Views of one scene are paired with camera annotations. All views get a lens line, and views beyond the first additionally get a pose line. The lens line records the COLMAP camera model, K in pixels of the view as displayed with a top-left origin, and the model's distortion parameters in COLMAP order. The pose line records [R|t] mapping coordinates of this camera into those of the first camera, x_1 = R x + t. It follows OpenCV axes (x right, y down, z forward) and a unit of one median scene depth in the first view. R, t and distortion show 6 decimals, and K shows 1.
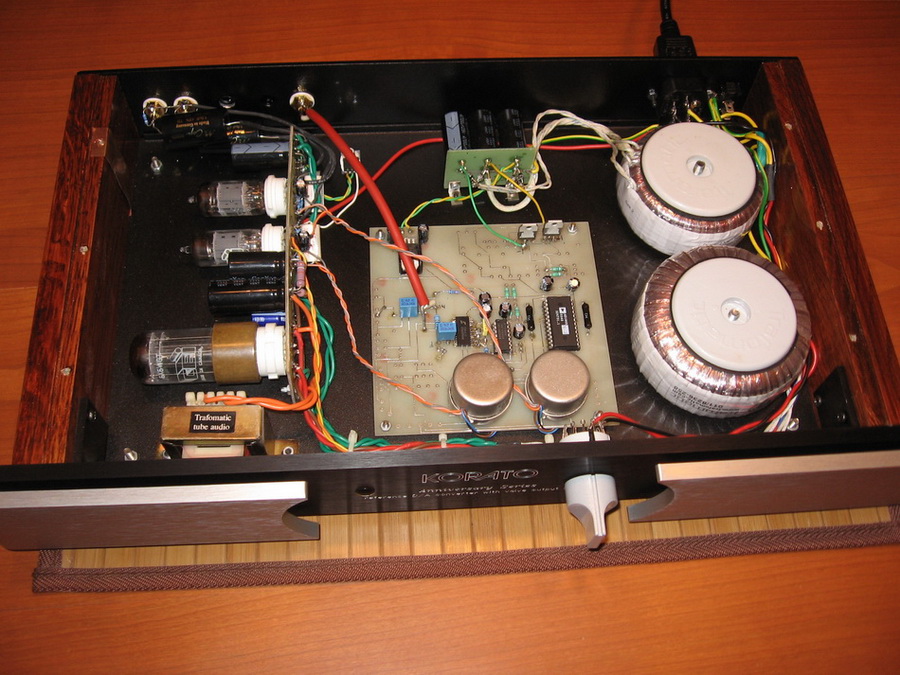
lens RADIAL K [[937.1, 0, 450.0], [0, 937.1, 337.5], [0, 0, 1]] dist [-0.108936, -0.000694]
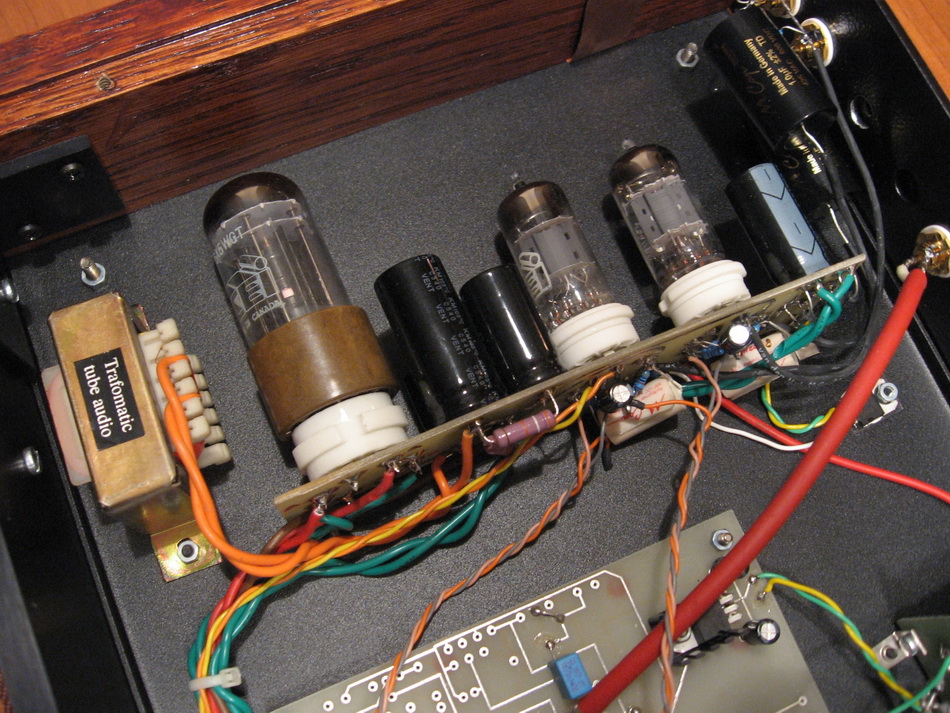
lens RADIAL K [[989.2, 0, 475.0], [0, 989.2, 356.5], [0, 0, 1]] dist [-0.108936, -0.000694]
pose [[0.344791, 0.891667, -0.293341, -0.063611], [-0.860032, 0.425298, 0.281898, -0.201313], [0.376117, 0.155087, 0.913501, 0.584221]]
